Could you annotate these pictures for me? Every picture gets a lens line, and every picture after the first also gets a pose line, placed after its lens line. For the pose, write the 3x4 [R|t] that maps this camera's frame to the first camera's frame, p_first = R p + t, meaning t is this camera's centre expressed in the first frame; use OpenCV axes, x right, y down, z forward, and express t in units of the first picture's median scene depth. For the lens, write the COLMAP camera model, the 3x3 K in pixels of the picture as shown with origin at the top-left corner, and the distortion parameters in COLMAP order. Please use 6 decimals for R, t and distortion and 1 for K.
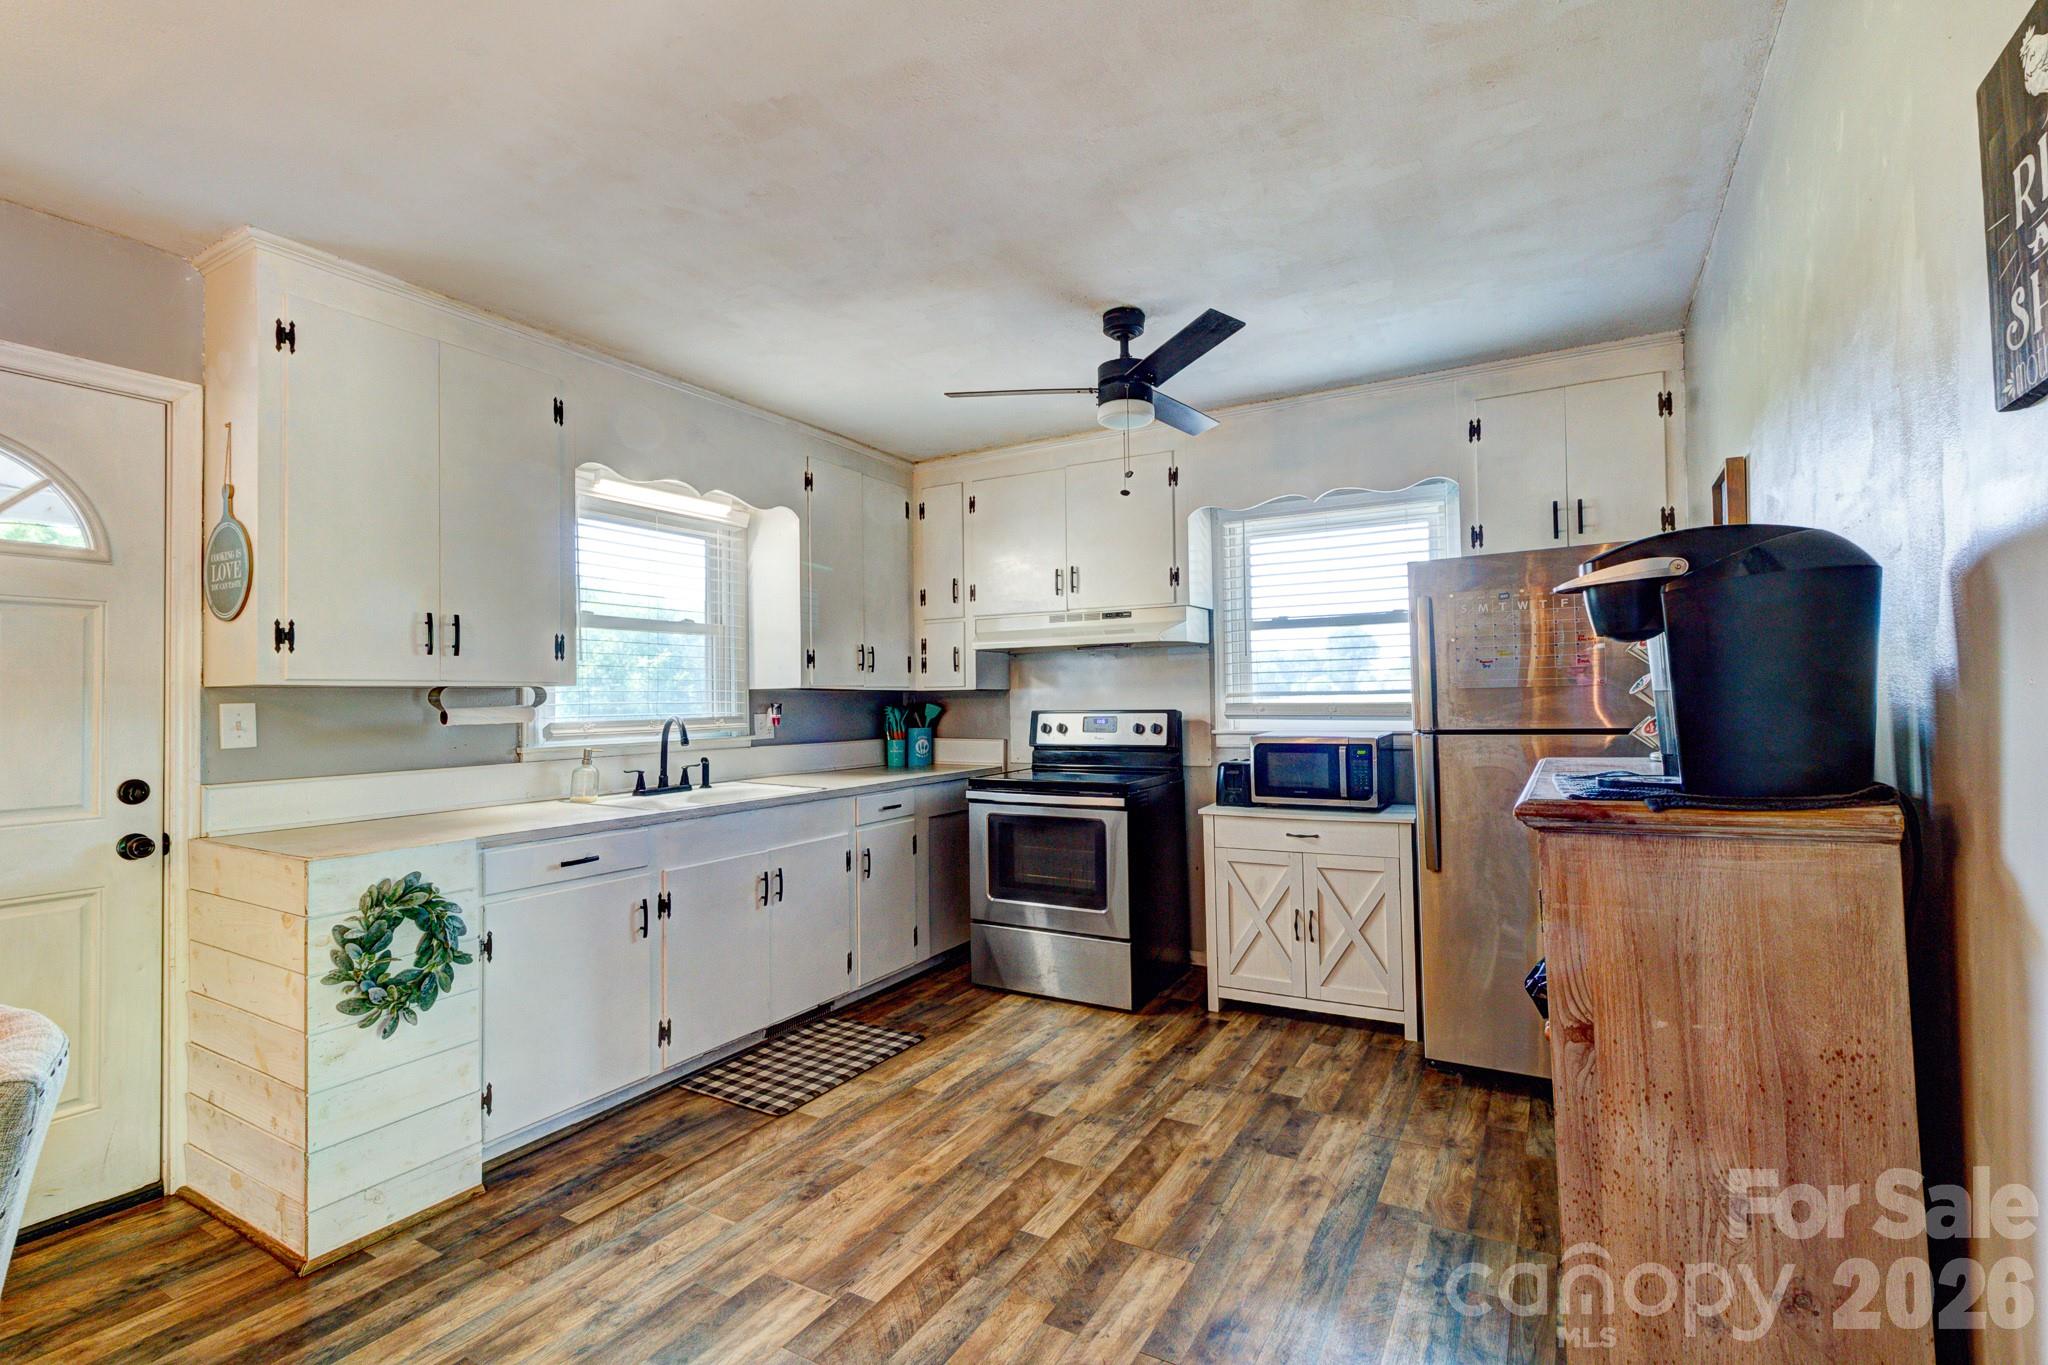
lens RADIAL K [[938.4, 0, 1028.6], [0, 938.4, 678.7], [0, 0, 1]] dist [0.002737, 0.000171]
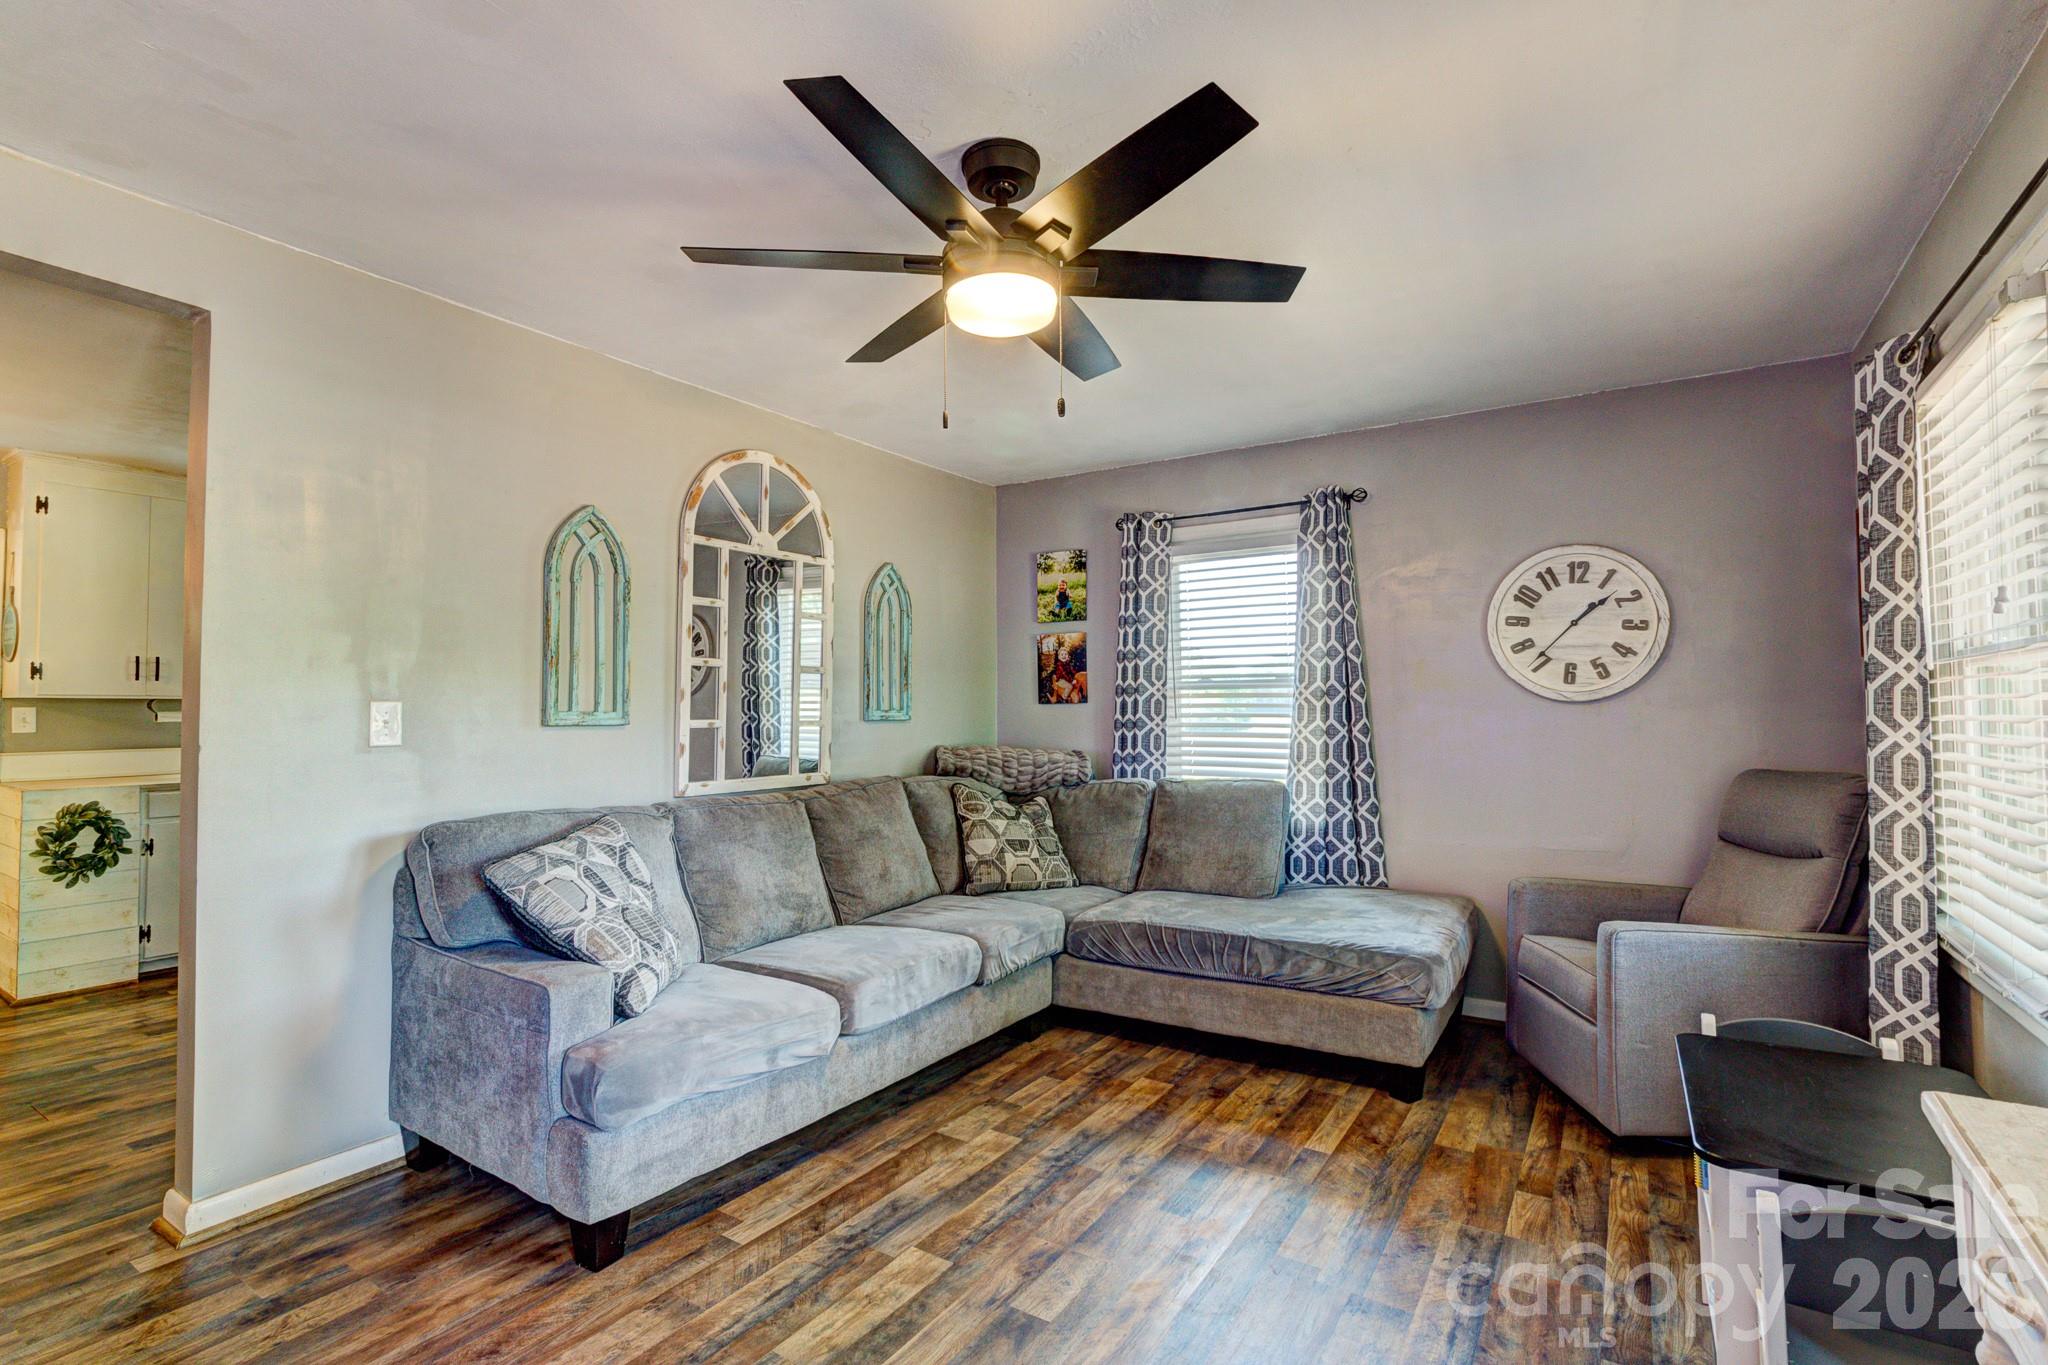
lens RADIAL K [[938.4, 0, 1017.8], [0, 938.4, 670.4], [0, 0, 1]] dist [0.002737, 0.000171]
pose [[0.999566, 0.008281, -0.028272, 1.147343], [-0.008824, 0.999778, -0.019116, -0.028524], [0.028107, 0.019357, 0.999417, -0.756295]]
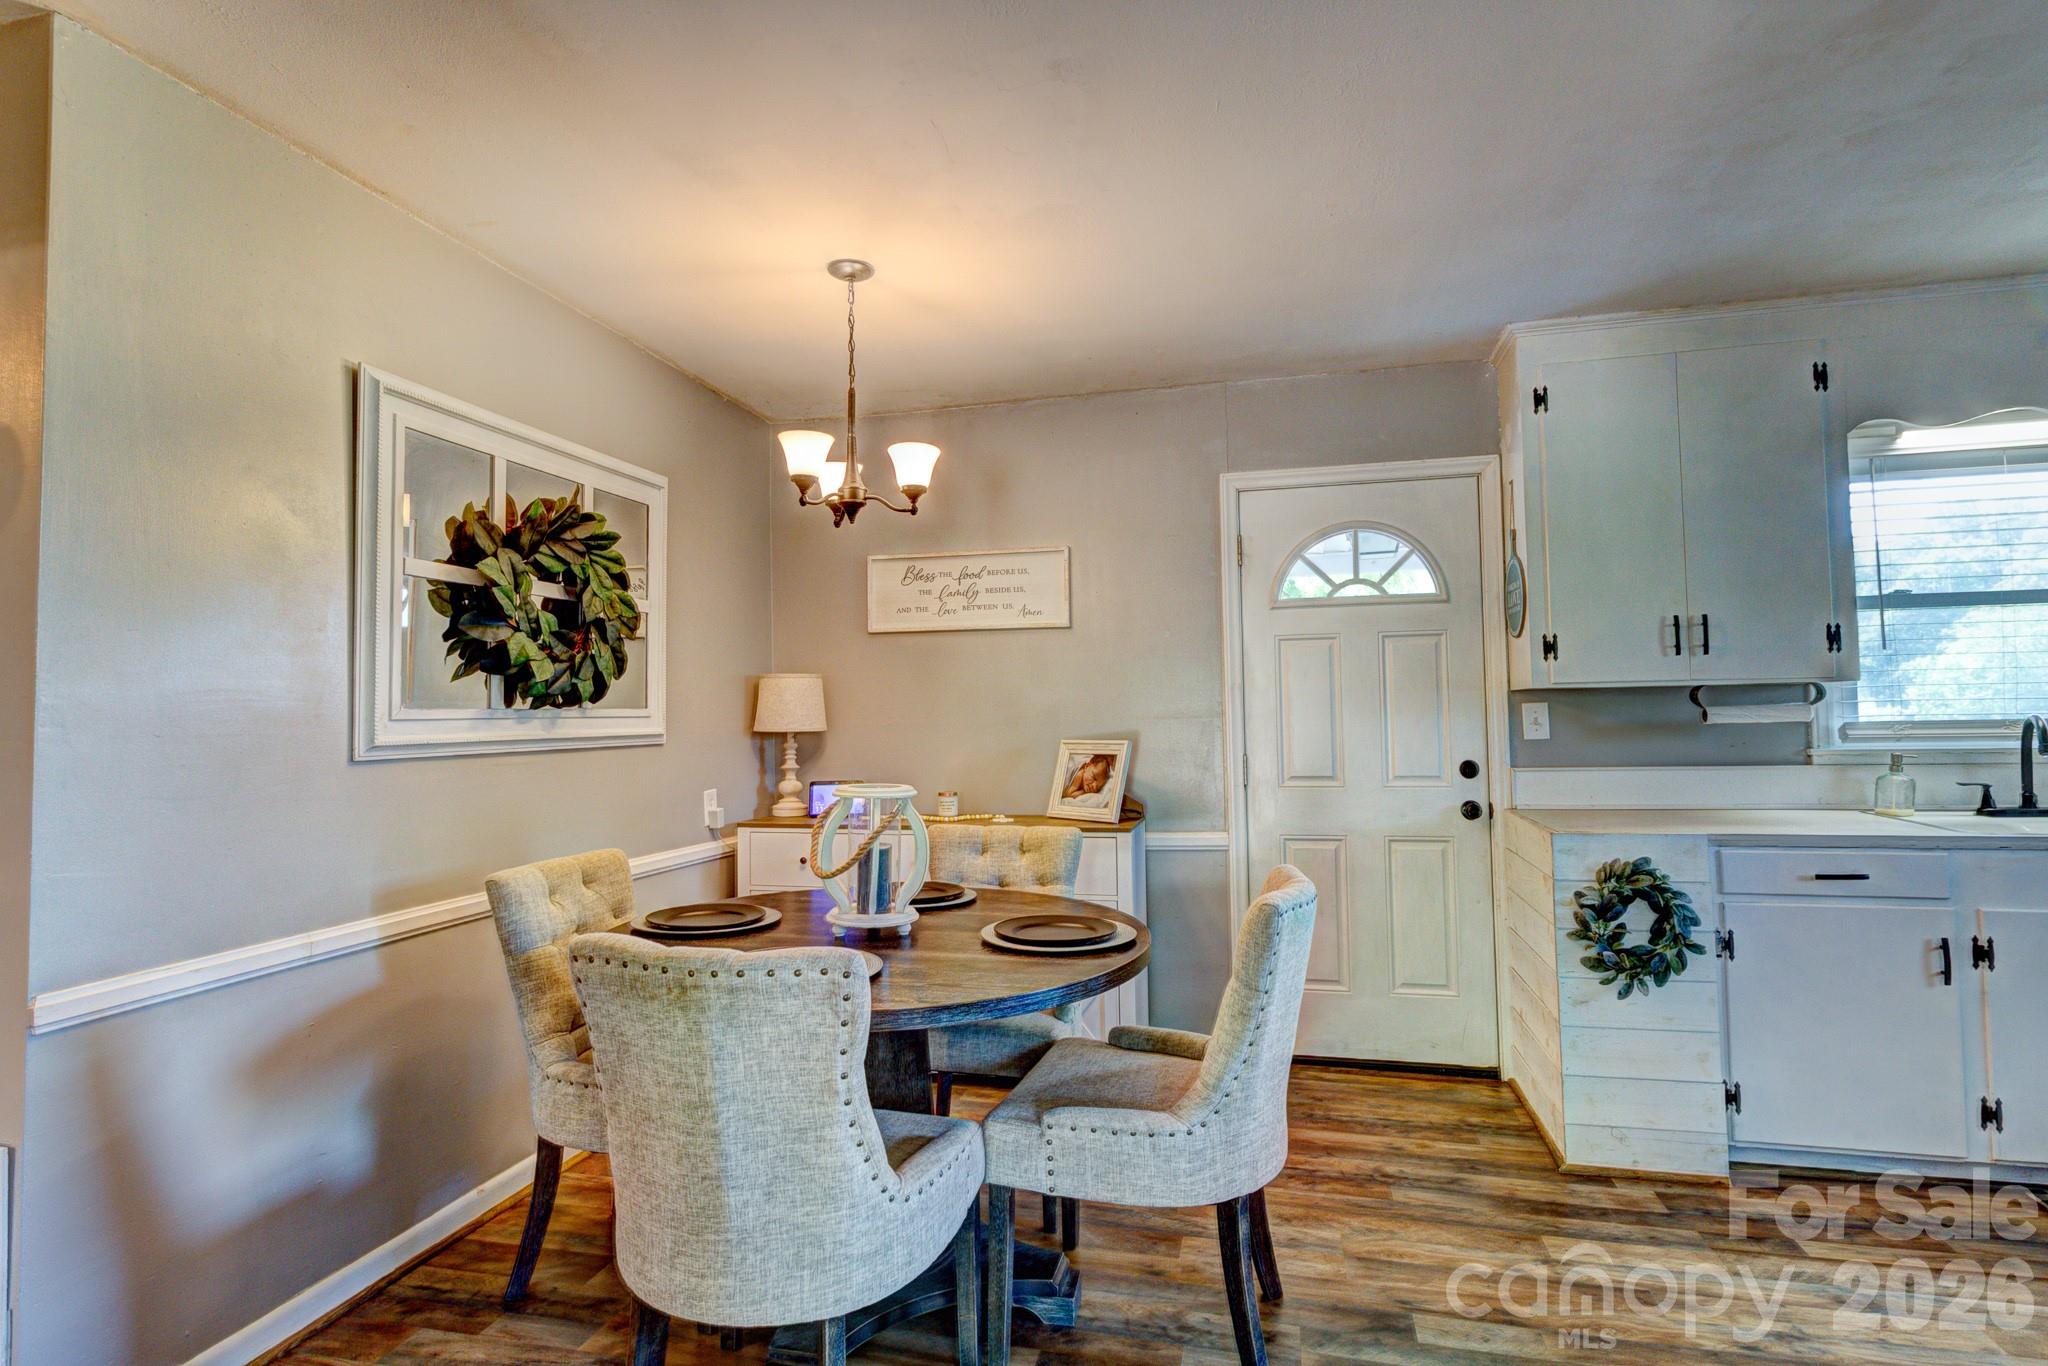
lens RADIAL K [[1016.3, 0, 1024.1], [0, 1016.3, 682.8], [0, 0, 1]] dist [-0.001454, 0.000267]
pose [[0.287973, -0.023986, -0.957338, 0.263157], [0.035497, 0.999267, -0.014359, -0.005351], [0.956980, -0.029848, 0.288613, -0.024653]]
